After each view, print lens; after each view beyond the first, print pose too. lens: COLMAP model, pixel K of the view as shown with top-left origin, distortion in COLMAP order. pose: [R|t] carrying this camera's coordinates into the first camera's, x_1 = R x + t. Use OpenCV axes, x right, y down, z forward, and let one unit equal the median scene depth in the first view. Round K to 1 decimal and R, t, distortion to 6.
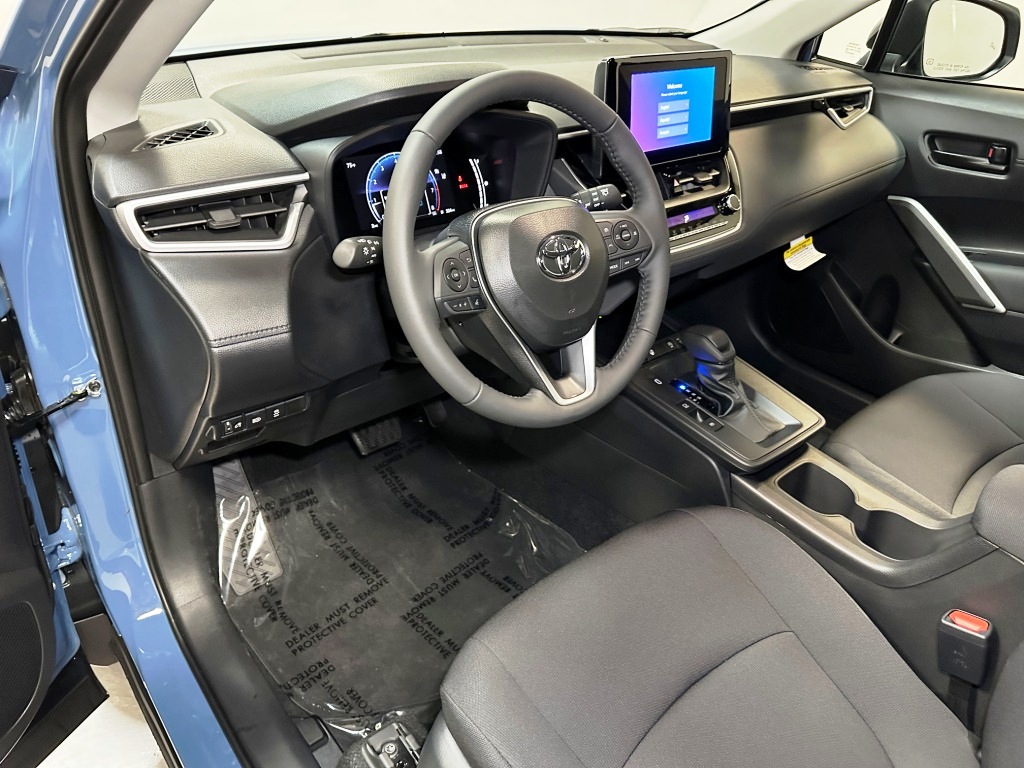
lens RADIAL K [[714.4, 0, 511.7], [0, 714.4, 371.5], [0, 0, 1]] dist [0.171700, -0.239833]
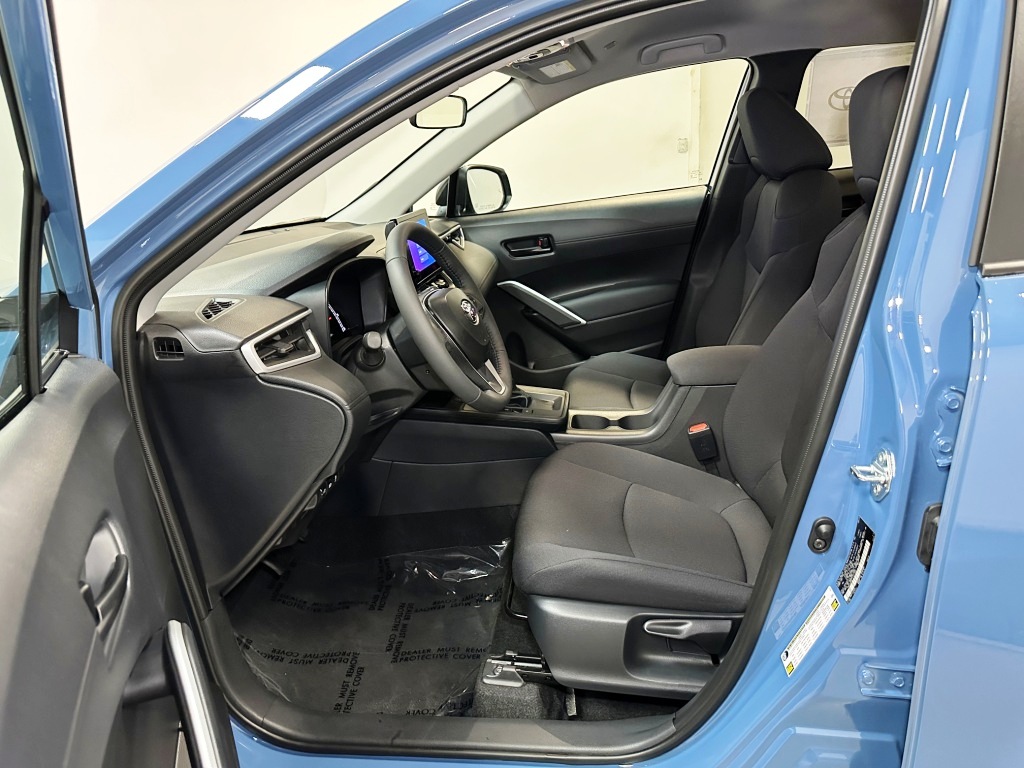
lens RADIAL K [[729.7, 0, 512.0], [0, 729.7, 384.0], [0, 0, 1]] dist [-0.005819, -0.005949]
pose [[0.711843, -0.306457, 0.631952, -0.584641], [0.444187, 0.893419, -0.067089, 0.085070], [-0.544038, 0.328461, 0.772098, -0.186622]]
